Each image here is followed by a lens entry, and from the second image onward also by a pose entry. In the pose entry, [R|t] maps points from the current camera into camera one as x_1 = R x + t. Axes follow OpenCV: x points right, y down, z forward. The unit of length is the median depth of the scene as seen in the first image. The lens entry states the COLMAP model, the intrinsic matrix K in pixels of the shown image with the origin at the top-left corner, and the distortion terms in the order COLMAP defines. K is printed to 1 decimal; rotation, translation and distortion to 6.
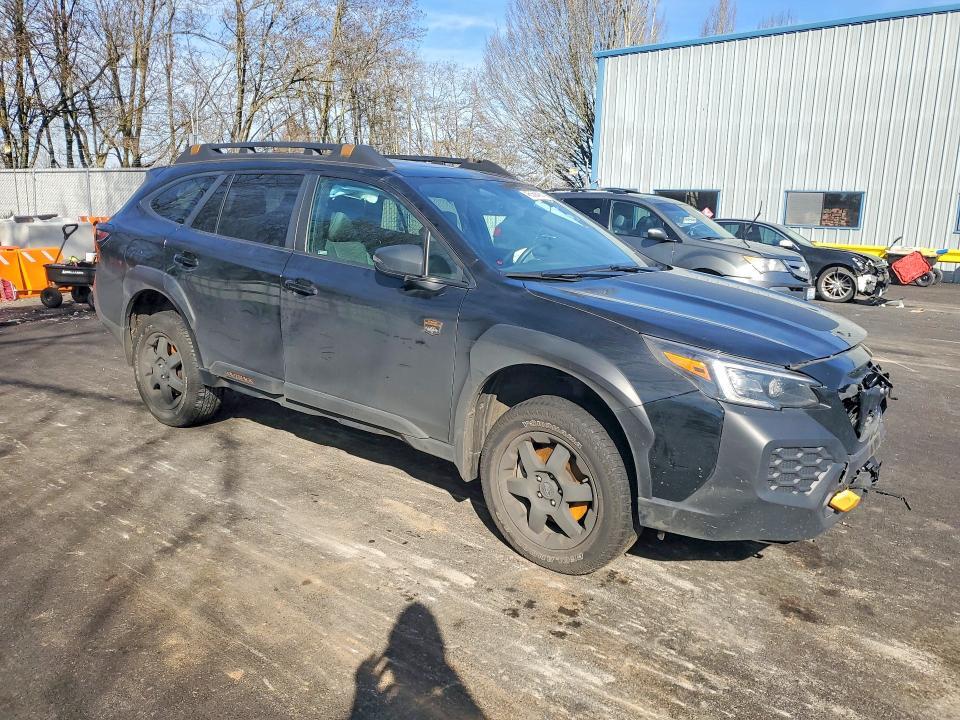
lens RADIAL K [[754.1, 0, 493.9], [0, 754.1, 362.1], [0, 0, 1]] dist [0.028173, -0.005576]
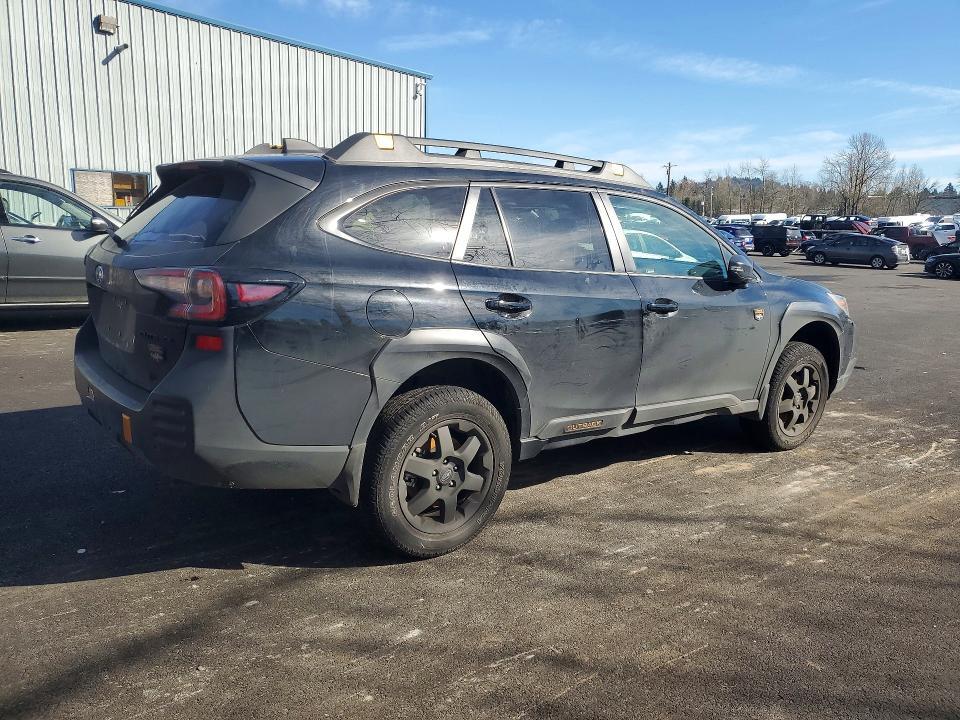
lens RADIAL K [[754.1, 0, 493.9], [0, 754.1, 362.1], [0, 0, 1]] dist [0.028173, -0.005576]
pose [[0.247509, -0.221810, 0.943154, -1.308830], [0.176648, 0.967457, 0.181168, -0.255802], [-0.952646, 0.121765, 0.278636, 0.958842]]
